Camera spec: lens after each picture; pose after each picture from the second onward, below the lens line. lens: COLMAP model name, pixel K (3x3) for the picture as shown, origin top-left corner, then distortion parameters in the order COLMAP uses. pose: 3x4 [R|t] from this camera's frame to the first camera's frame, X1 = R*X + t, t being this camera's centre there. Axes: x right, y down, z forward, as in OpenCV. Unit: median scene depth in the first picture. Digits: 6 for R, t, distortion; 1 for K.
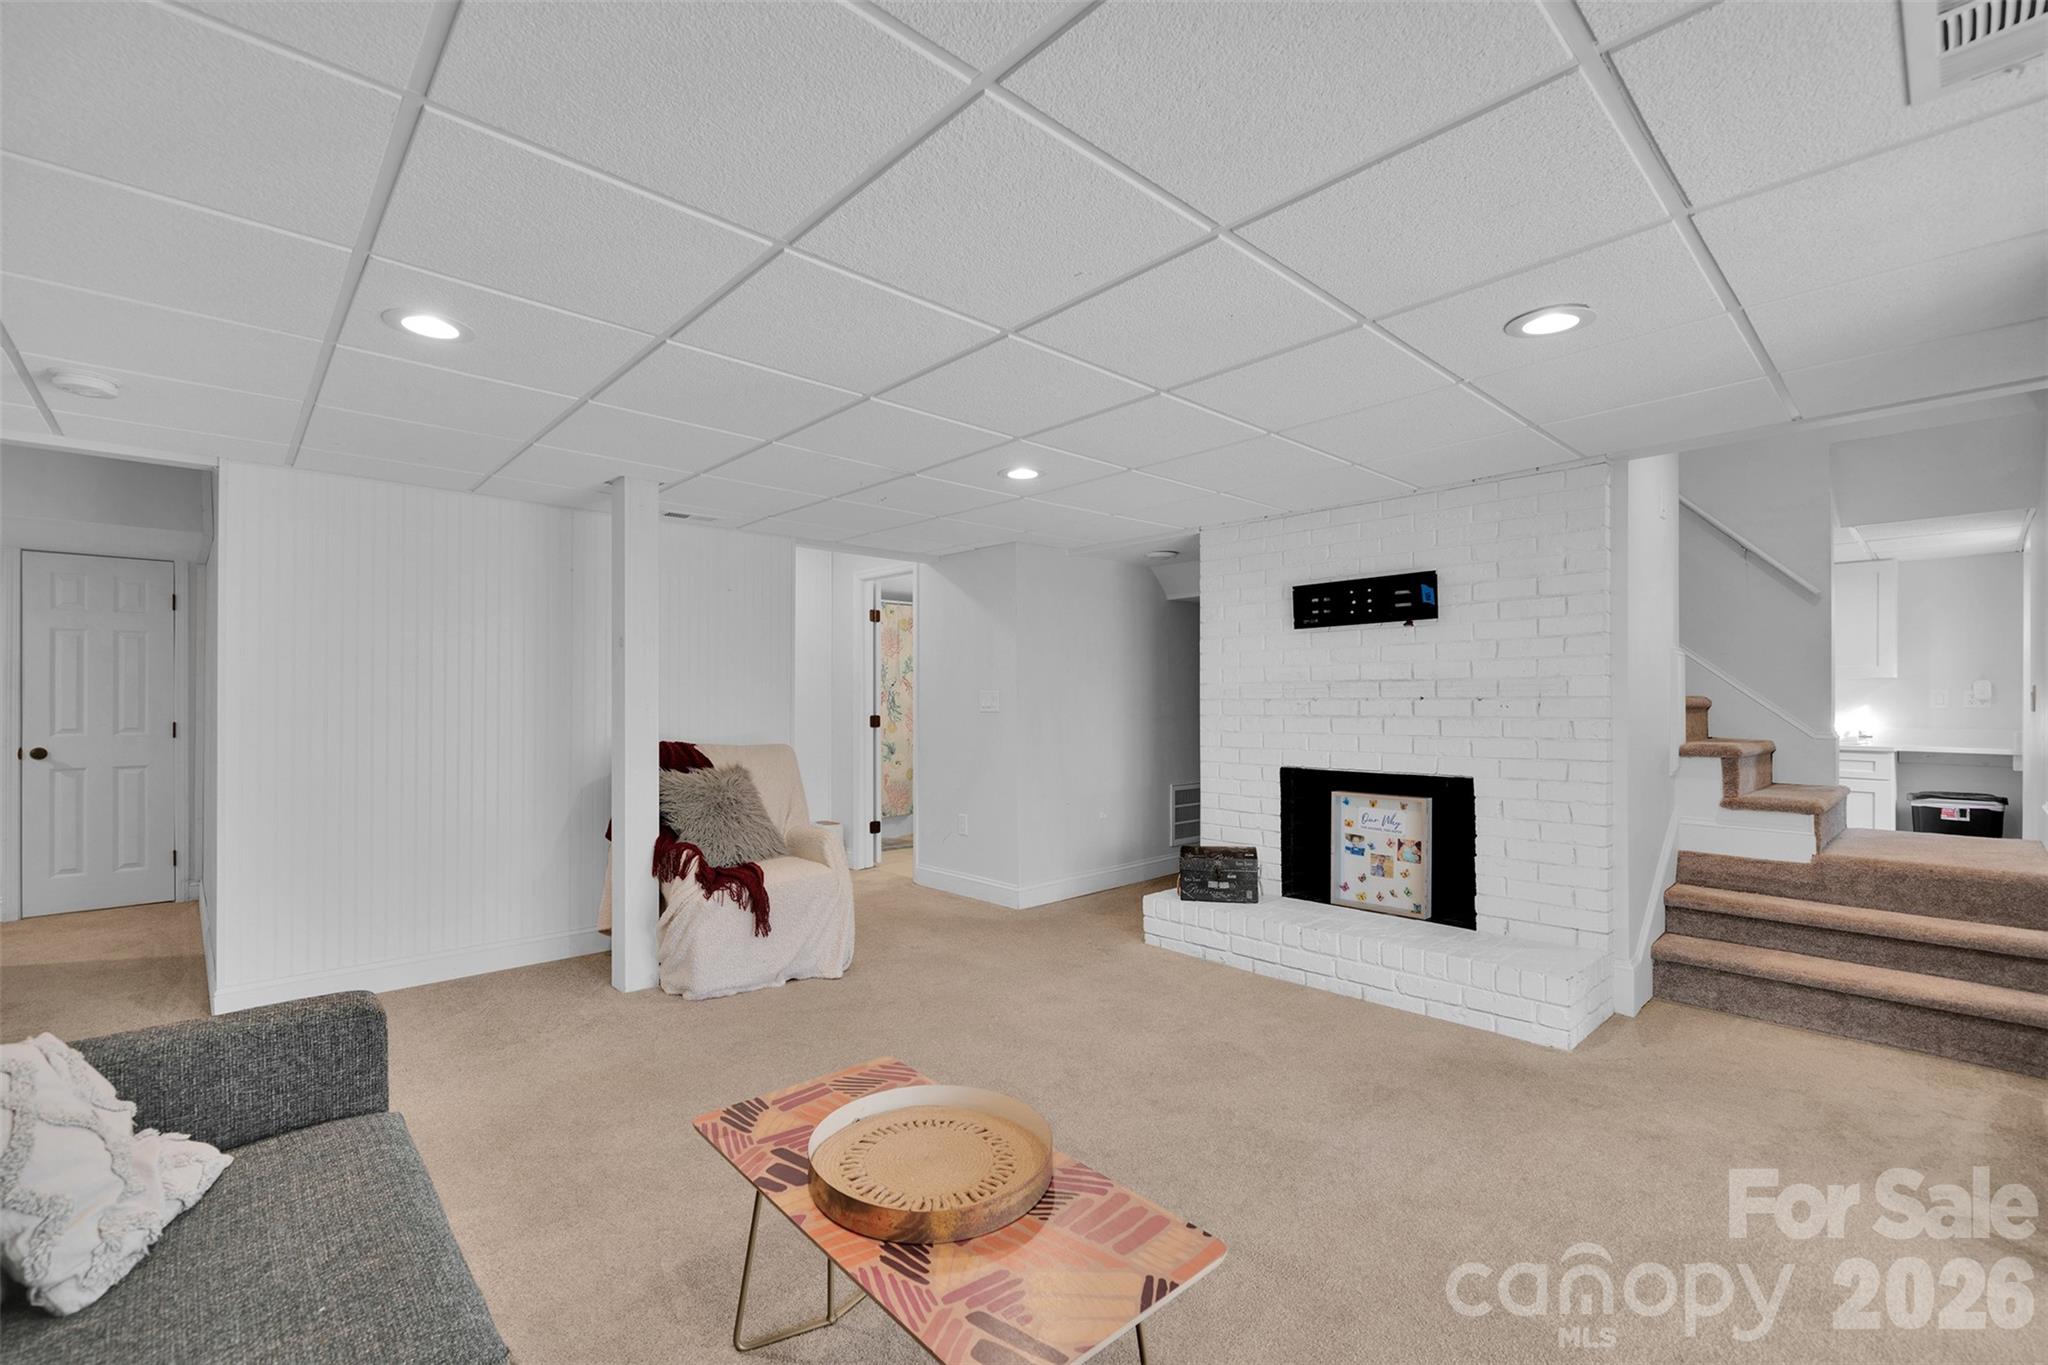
lens RADIAL K [[882.3, 0, 1010.5], [0, 882.3, 693.6], [0, 0, 1]] dist [0.000046, 0.000019]
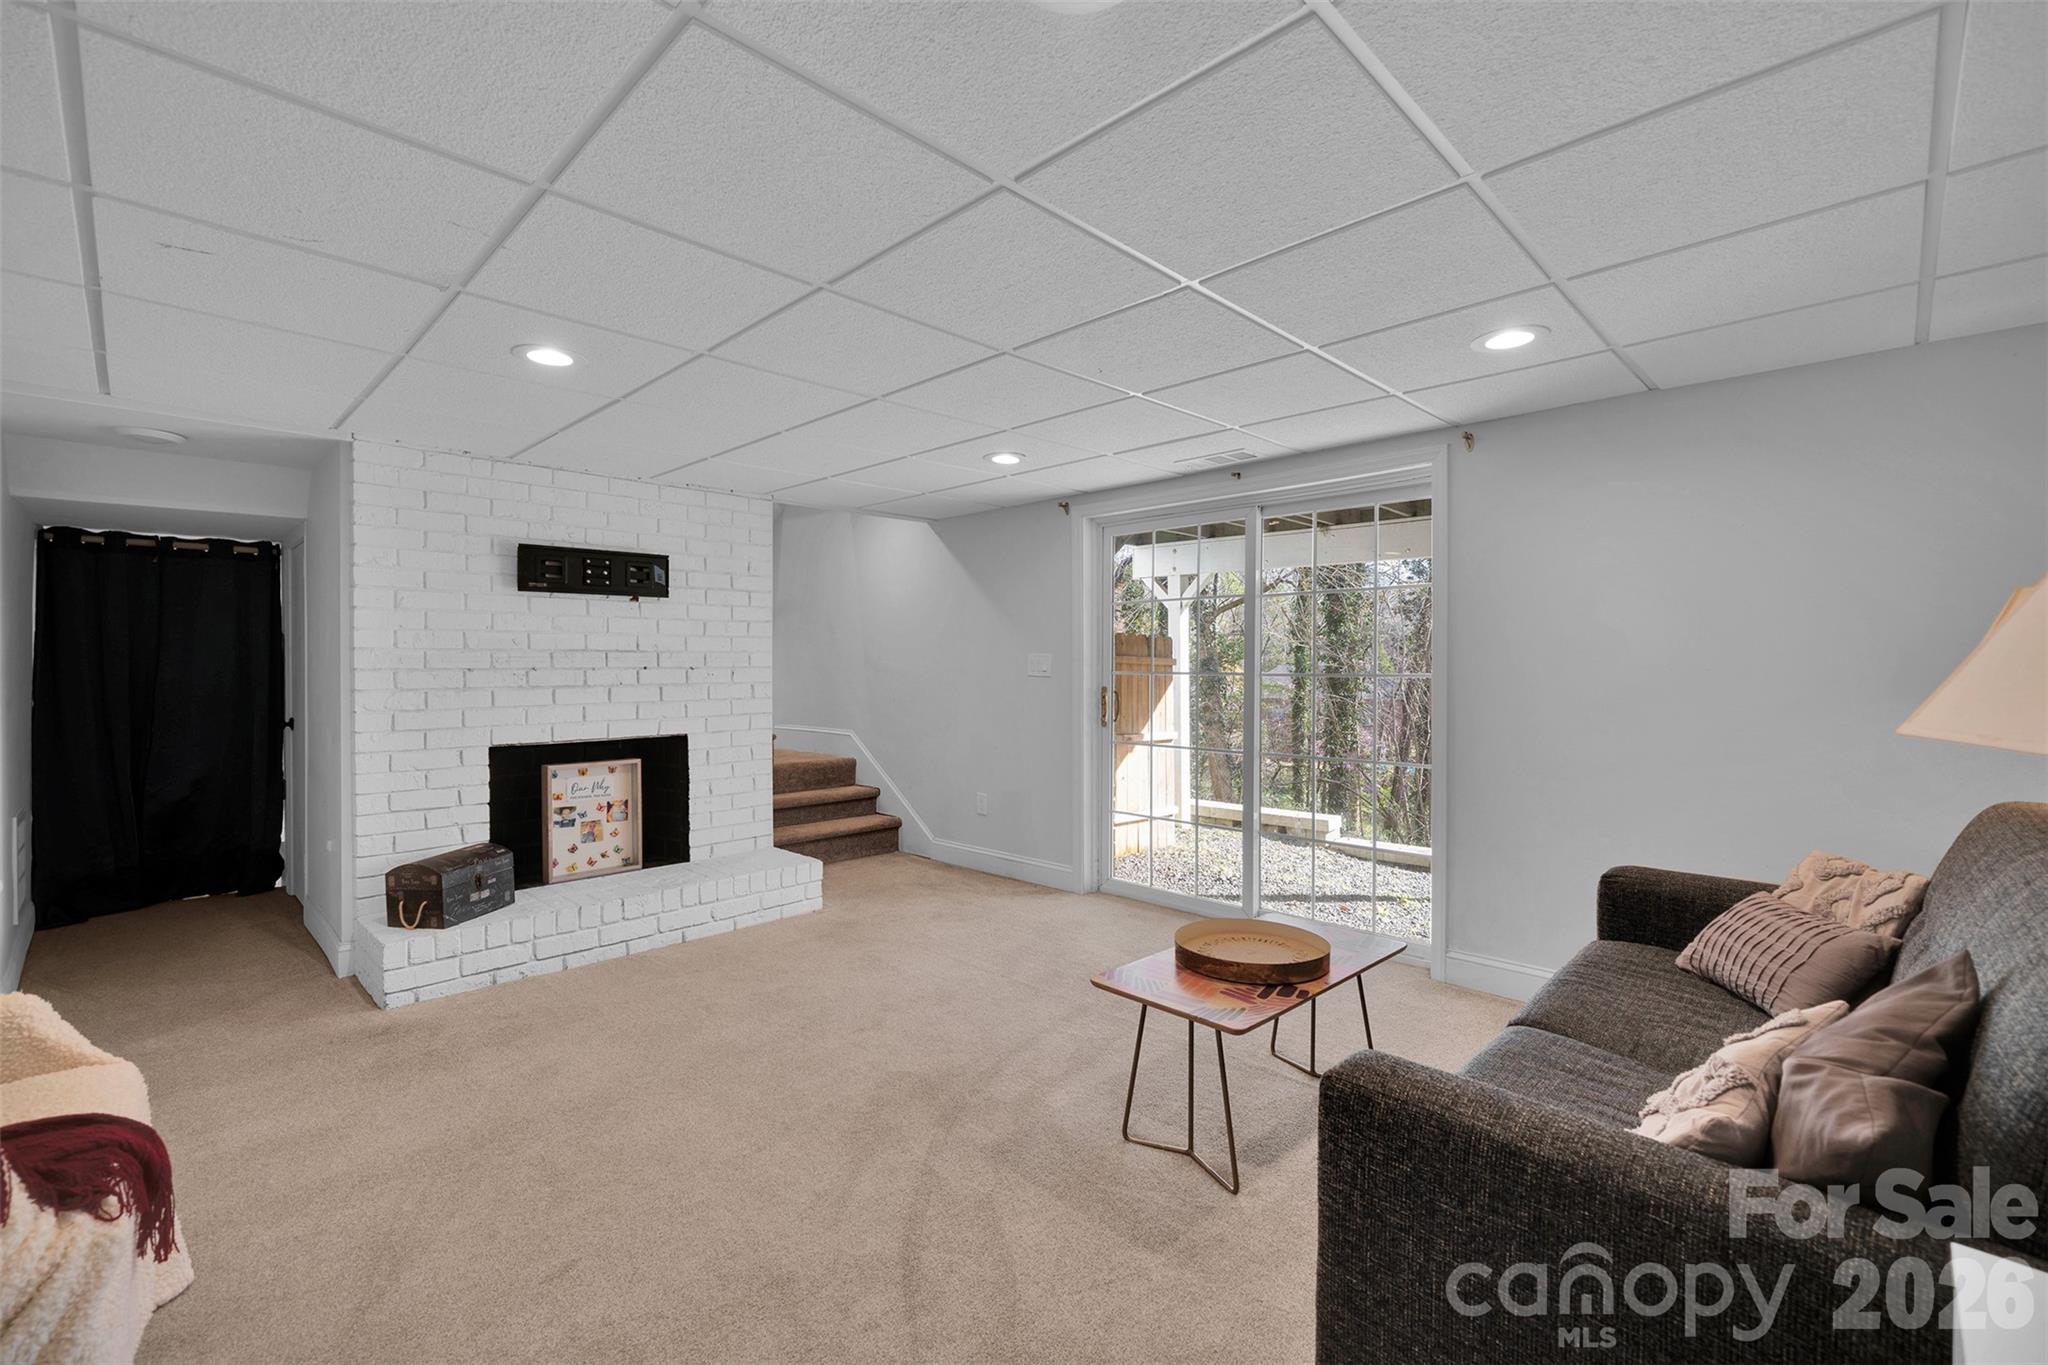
lens RADIAL K [[882.3, 0, 1009.7], [0, 882.3, 673.5], [0, 0, 1]] dist [0.000046, 0.000019]
pose [[-0.050099, -0.004070, 0.998736, -0.627679], [-0.006100, 0.999974, 0.003769, 0.004909], [-0.998726, -0.005904, -0.050123, 0.570052]]
